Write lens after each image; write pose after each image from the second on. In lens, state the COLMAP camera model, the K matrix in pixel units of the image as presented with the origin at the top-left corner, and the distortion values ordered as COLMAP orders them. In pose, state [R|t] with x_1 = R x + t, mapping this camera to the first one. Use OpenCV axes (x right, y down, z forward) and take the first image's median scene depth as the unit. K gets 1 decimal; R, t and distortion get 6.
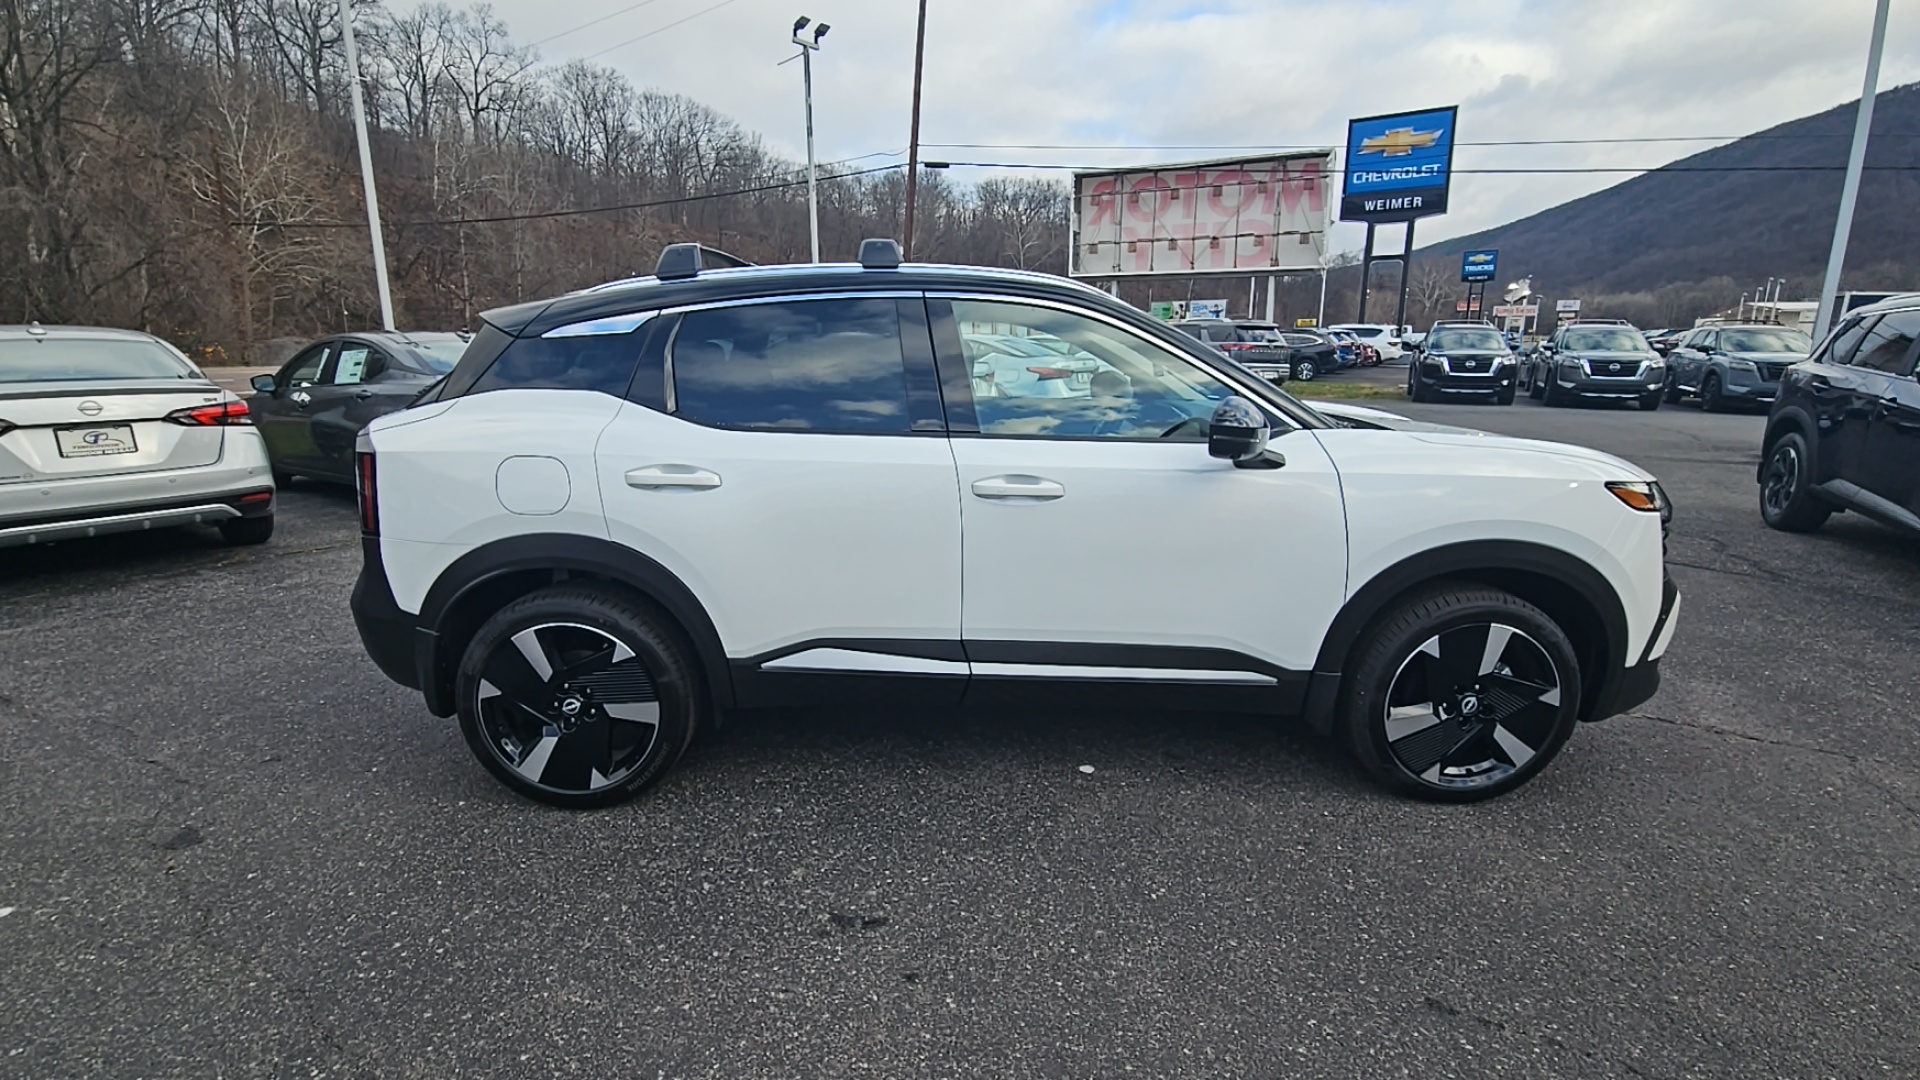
lens RADIAL K [[856.6, 0, 958.6], [0, 856.6, 533.7], [0, 0, 1]] dist [0.017706, -0.010450]
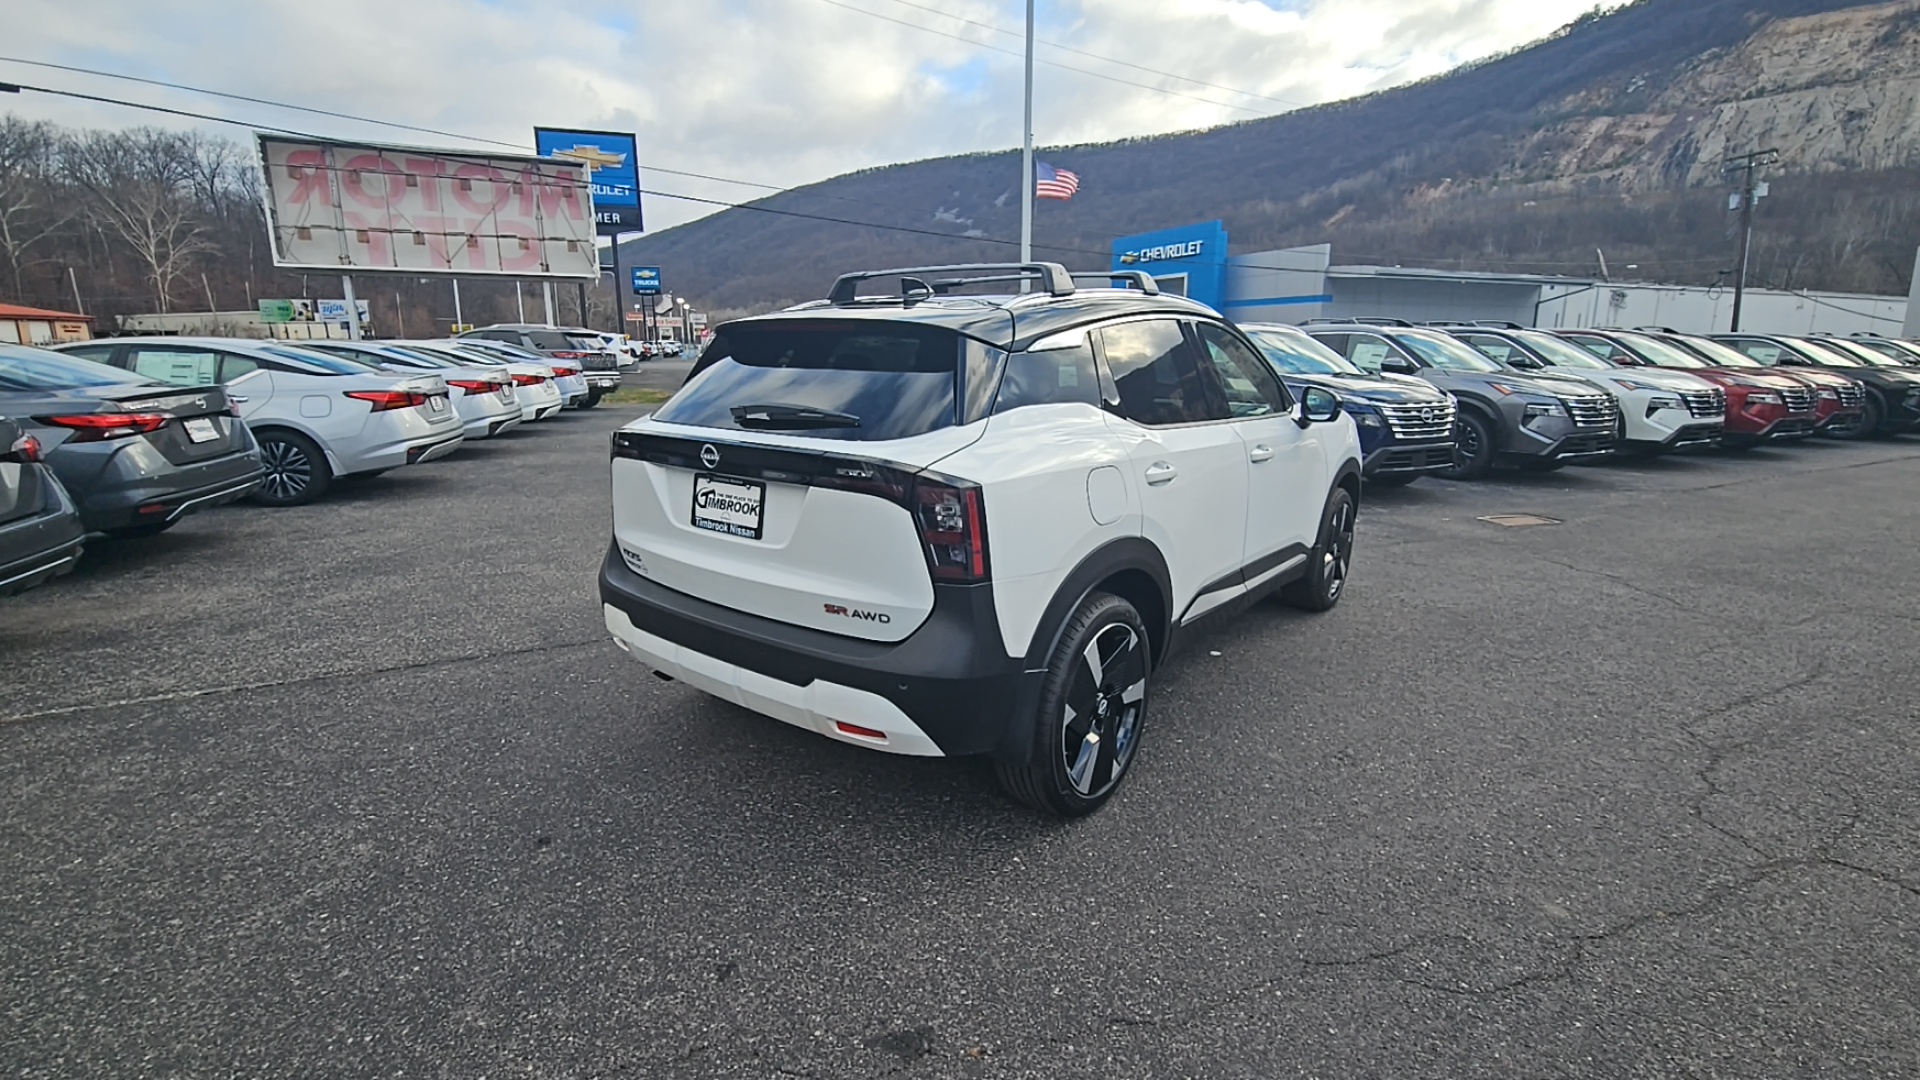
lens RADIAL K [[856.6, 0, 958.6], [0, 856.6, 533.7], [0, 0, 1]] dist [0.017706, -0.010450]
pose [[0.621451, -0.166650, 0.765524, -0.128401], [0.172690, 0.982220, 0.073634, -0.010731], [-0.764184, 0.086439, 0.639180, 0.044358]]
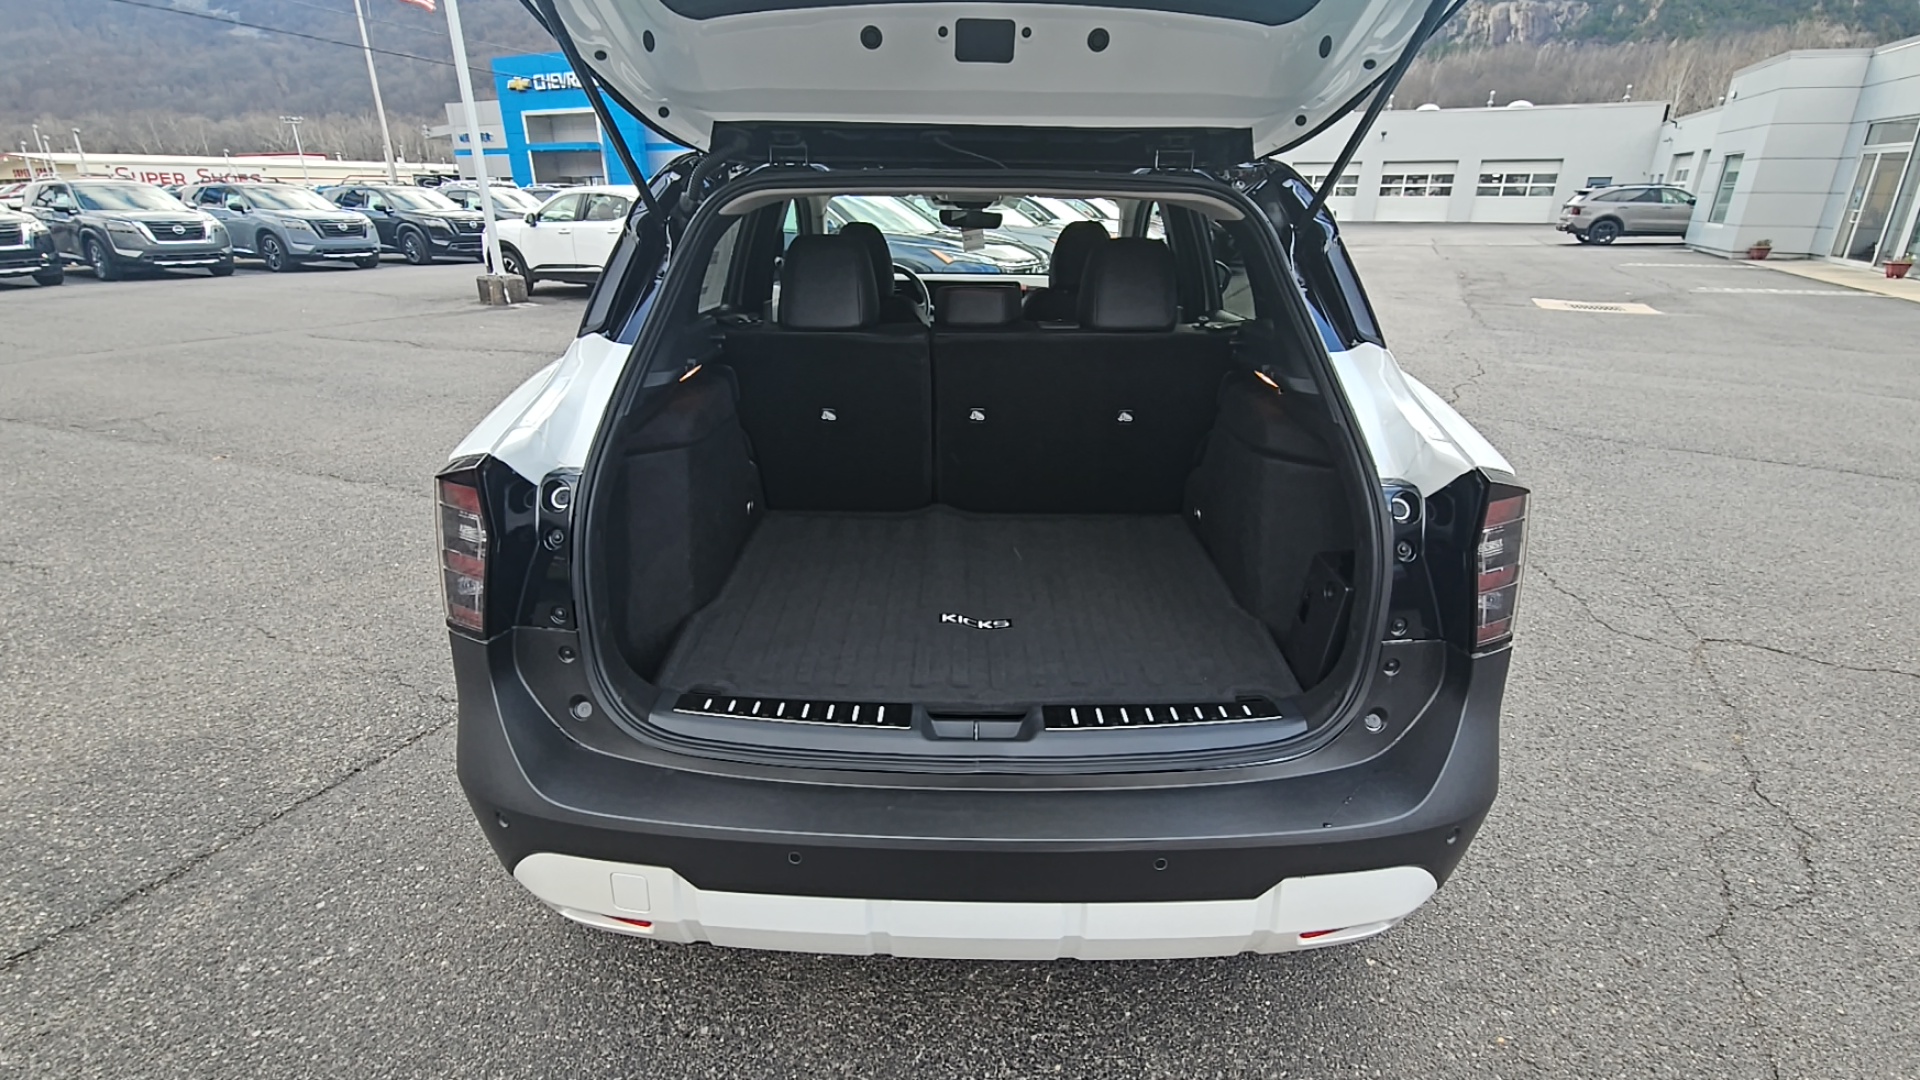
lens RADIAL K [[856.6, 0, 958.6], [0, 856.6, 533.7], [0, 0, 1]] dist [0.017706, -0.010450]
pose [[0.027116, -0.365484, 0.930423, -0.110670], [0.218438, 0.910437, 0.351267, -0.029643], [-0.975474, 0.193715, 0.104523, 0.120098]]
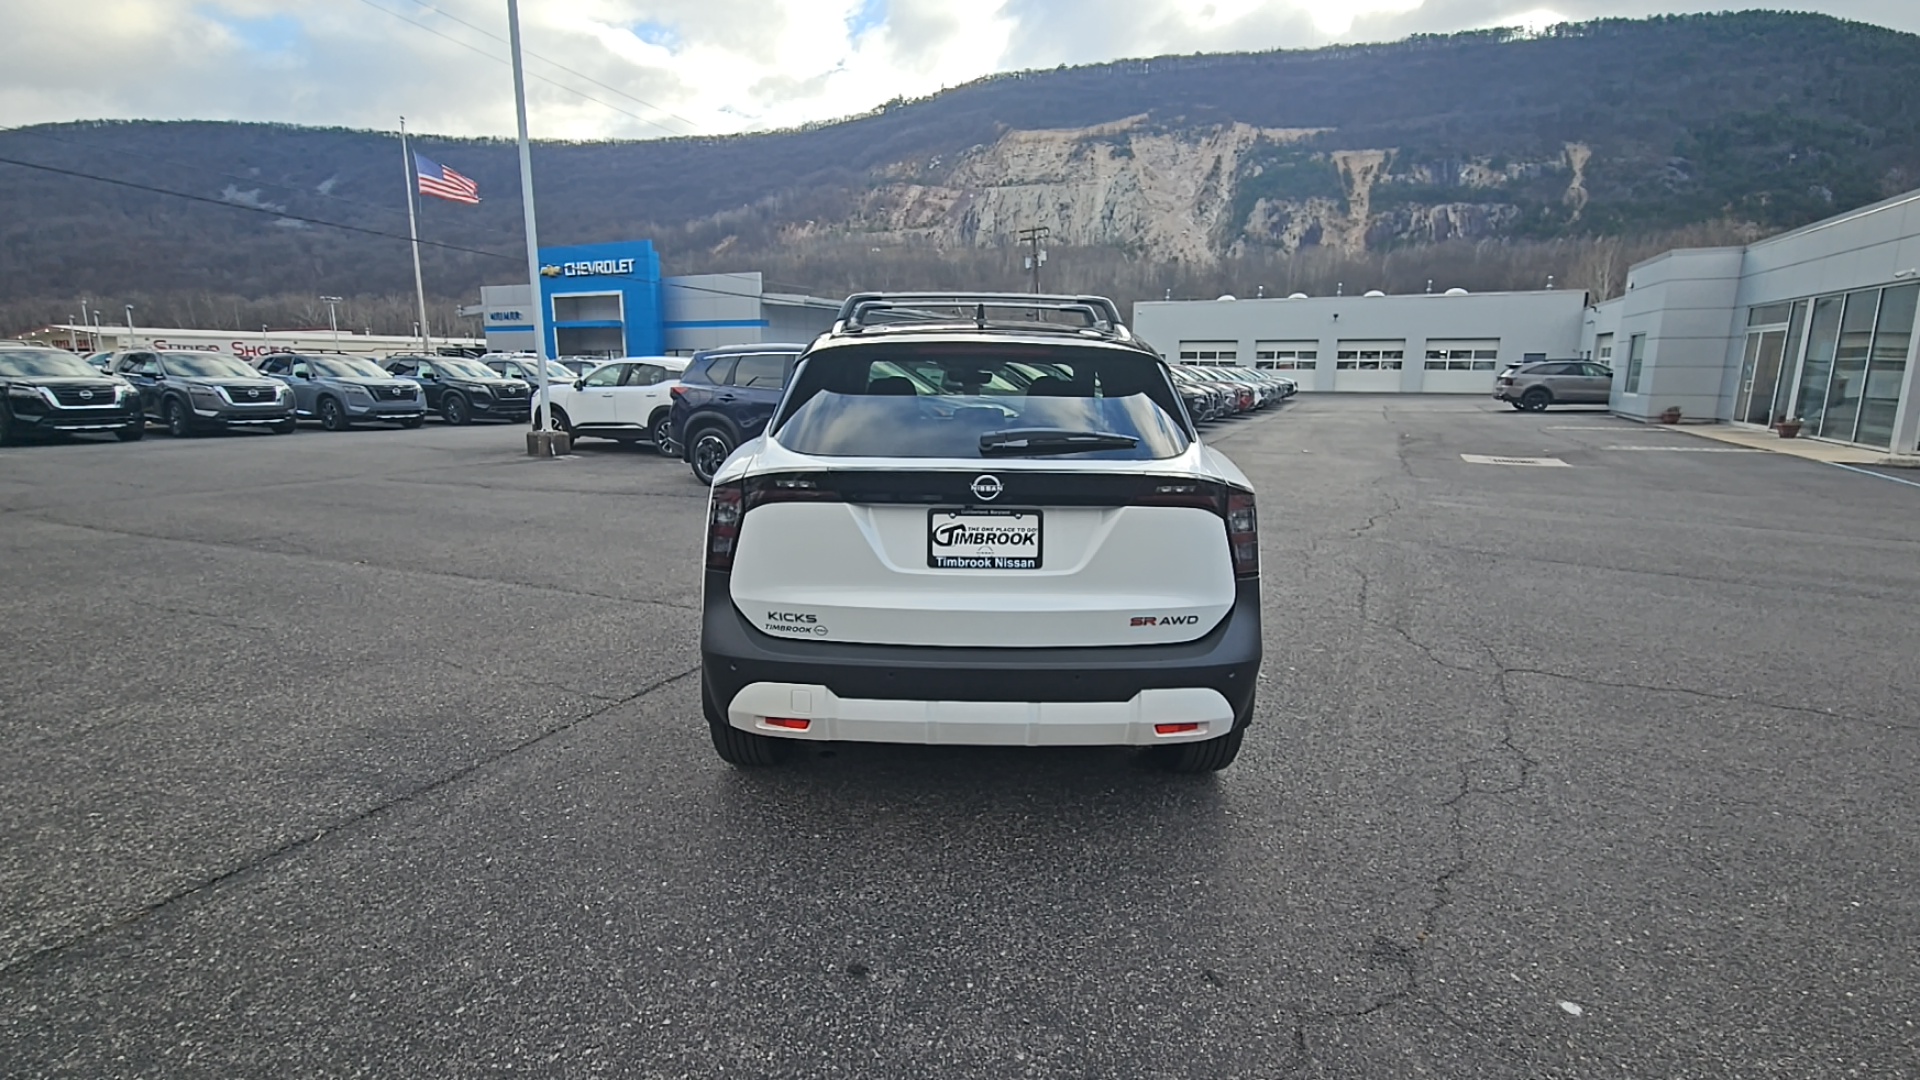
lens RADIAL K [[856.6, 0, 958.6], [0, 856.6, 533.7], [0, 0, 1]] dist [0.017706, -0.010450]
pose [[0.016161, -0.188960, 0.981852, -0.158882], [0.215545, 0.959550, 0.181120, -0.028540], [-0.976360, 0.208706, 0.056237, 0.121731]]
